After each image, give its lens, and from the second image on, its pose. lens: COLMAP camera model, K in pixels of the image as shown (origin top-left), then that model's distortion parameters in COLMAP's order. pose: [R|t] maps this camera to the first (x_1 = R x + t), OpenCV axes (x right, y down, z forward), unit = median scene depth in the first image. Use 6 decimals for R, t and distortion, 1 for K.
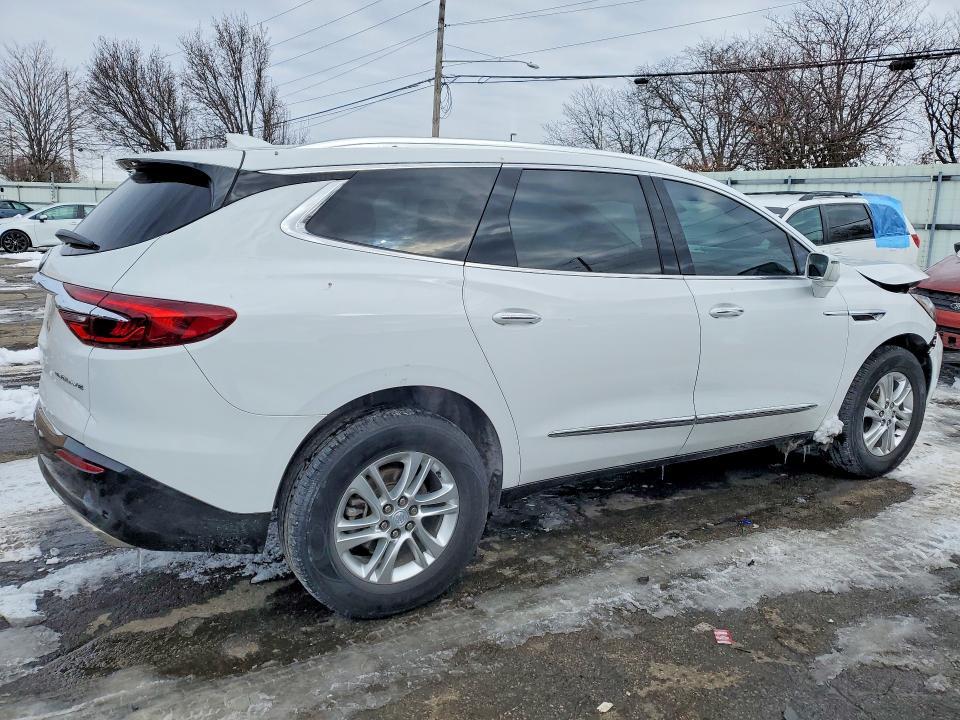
lens RADIAL K [[746.4, 0, 480.0], [0, 746.4, 360.0], [0, 0, 1]] dist [-0.001908, 0.001596]
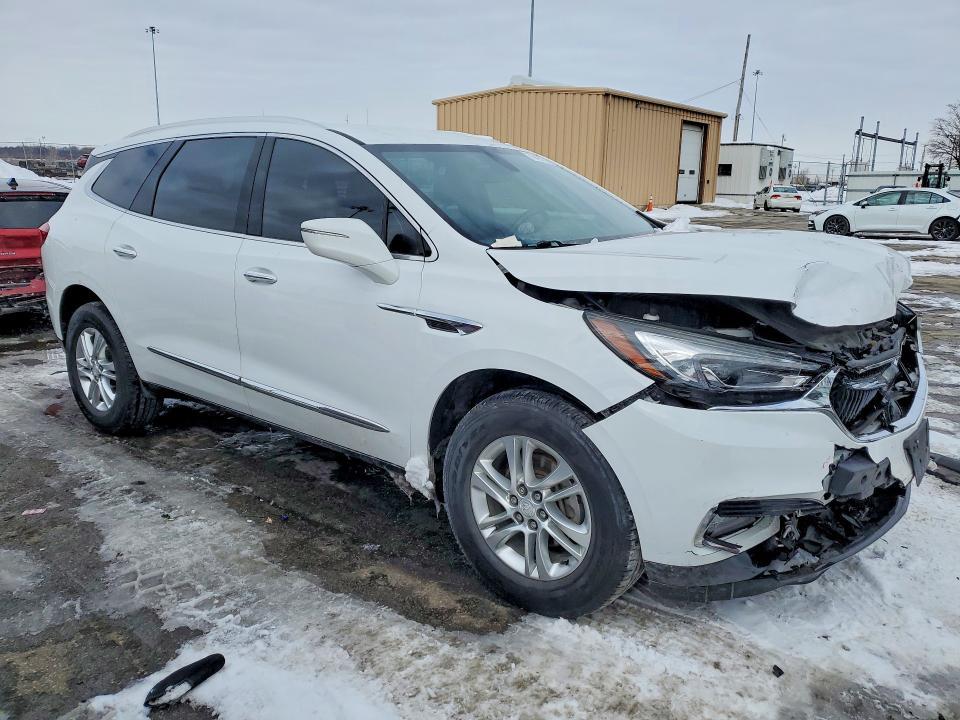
lens RADIAL K [[732.9, 0, 480.0], [0, 732.9, 360.0], [0, 0, 1]] dist [0.006865, 0.004594]
pose [[0.364209, 0.197005, -0.910242, 1.291832], [-0.183661, 0.973370, 0.137181, -0.140645], [0.913028, 0.117213, 0.390692, 0.907827]]
